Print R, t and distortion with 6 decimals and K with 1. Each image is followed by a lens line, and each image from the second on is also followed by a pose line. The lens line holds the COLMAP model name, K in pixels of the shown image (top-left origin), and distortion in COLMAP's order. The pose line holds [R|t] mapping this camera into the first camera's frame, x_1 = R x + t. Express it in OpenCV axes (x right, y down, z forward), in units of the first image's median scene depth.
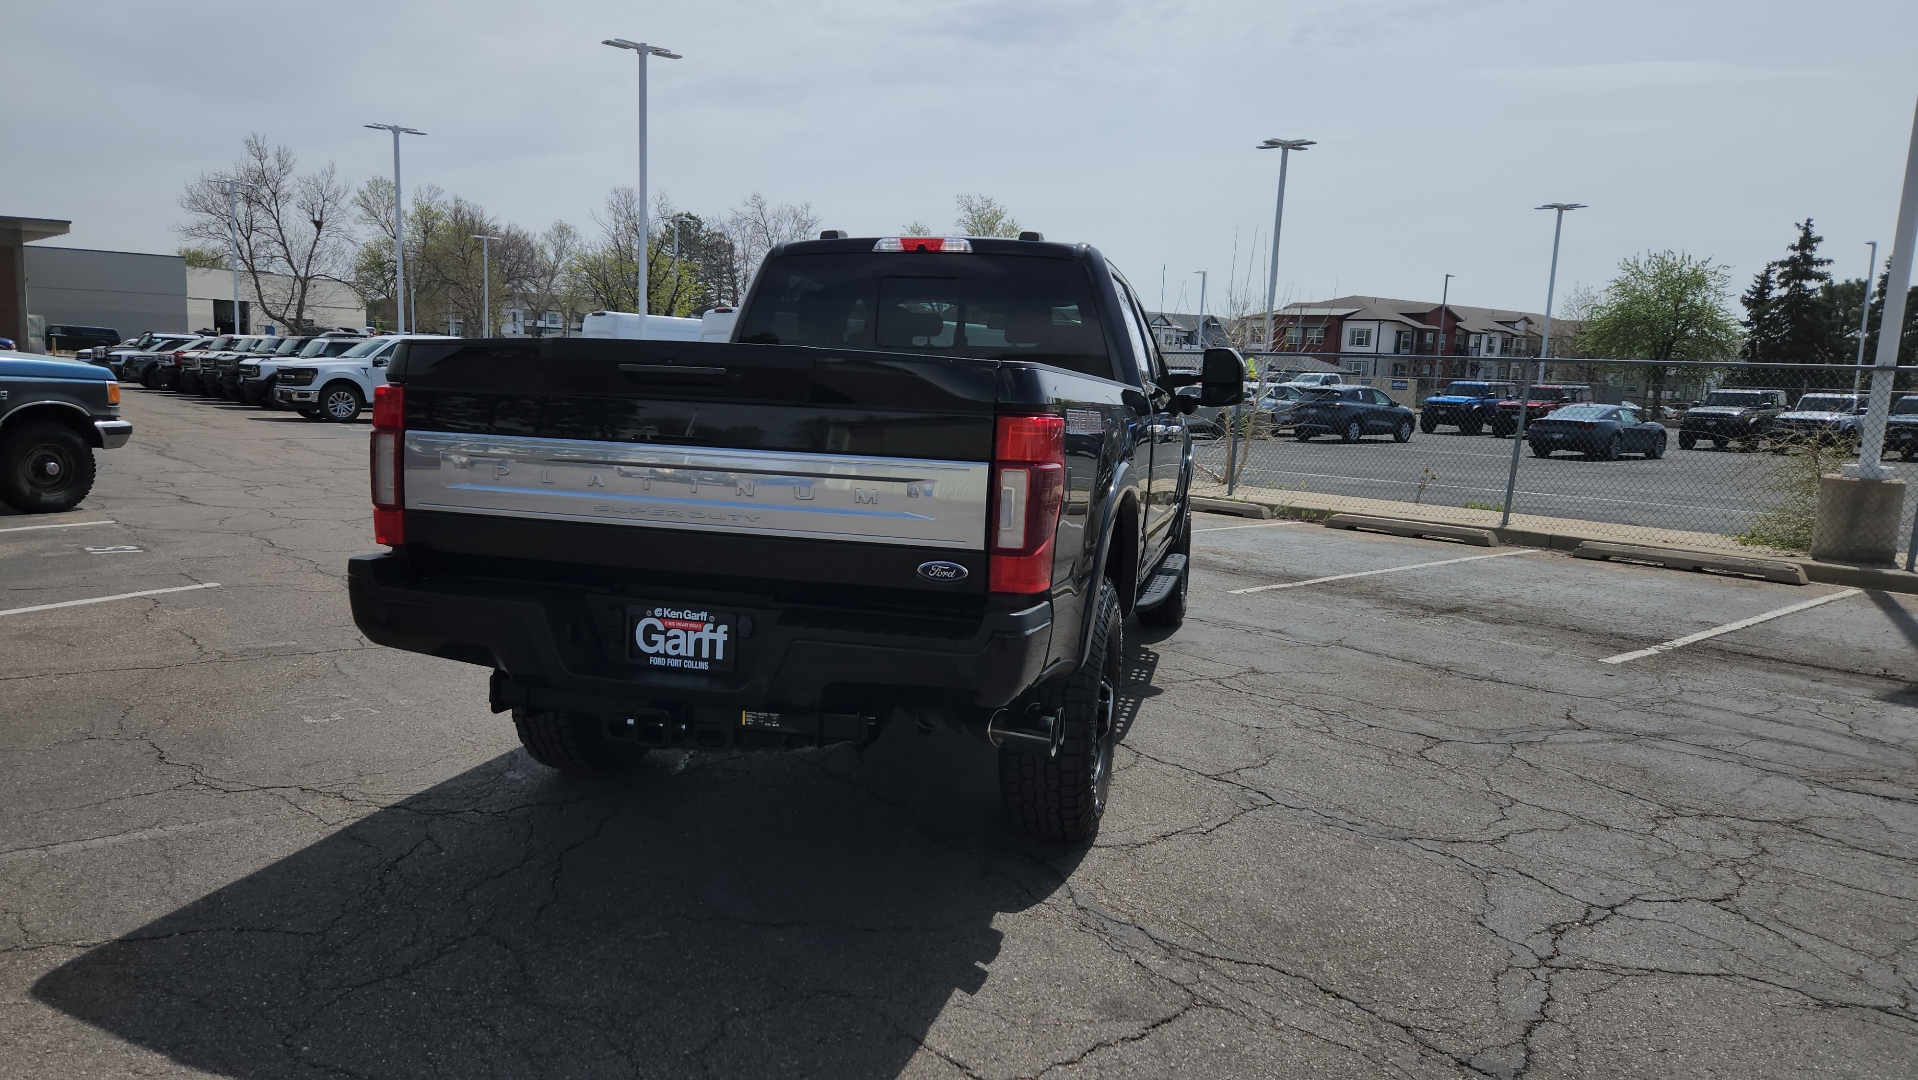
lens RADIAL K [[1284.9, 0, 919.5], [0, 1284.9, 521.3], [0, 0, 1]] dist [0.077471, -0.062932]
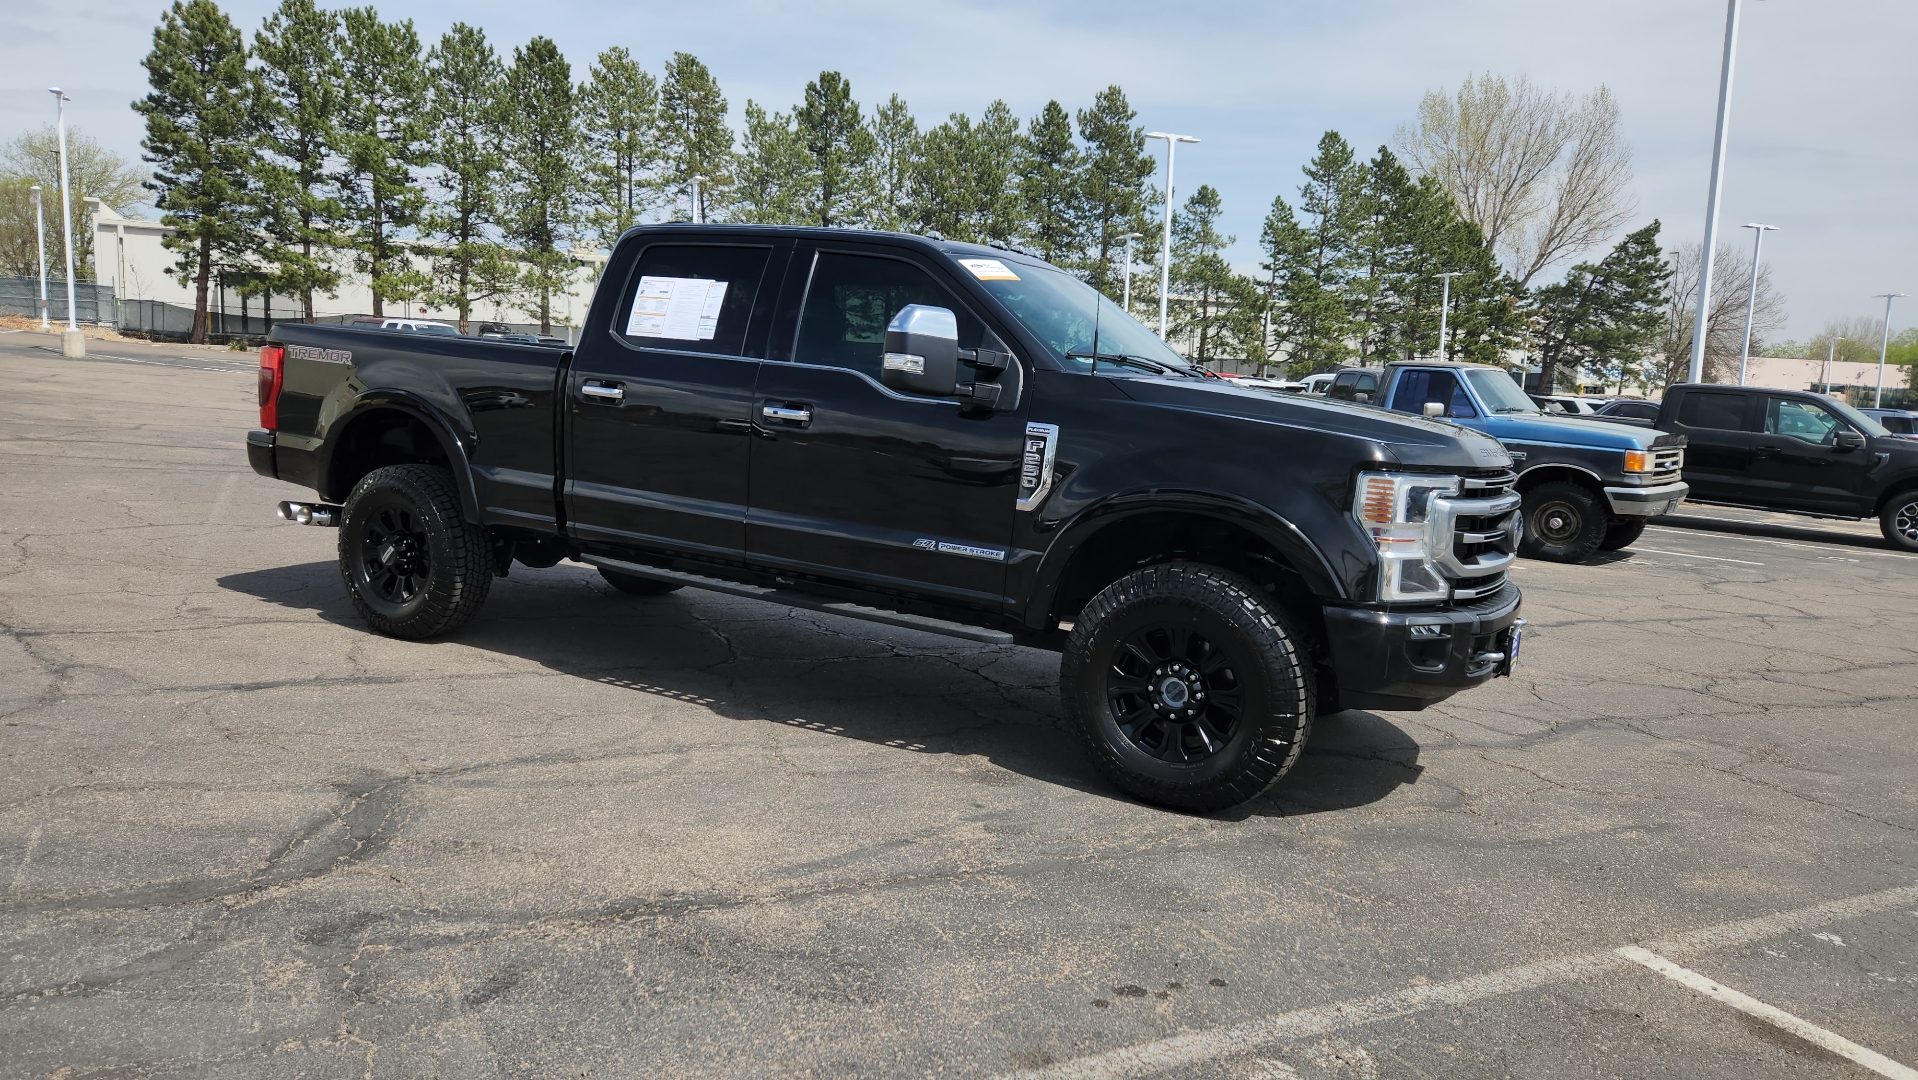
lens RADIAL K [[1284.9, 0, 946.1], [0, 1284.9, 515.4], [0, 0, 1]] dist [0.077471, -0.062932]
pose [[-0.245559, 0.048257, -0.968180, 0.188663], [-0.174980, 0.980148, 0.093233, -0.019884], [0.953458, 0.192307, -0.232240, 0.255535]]
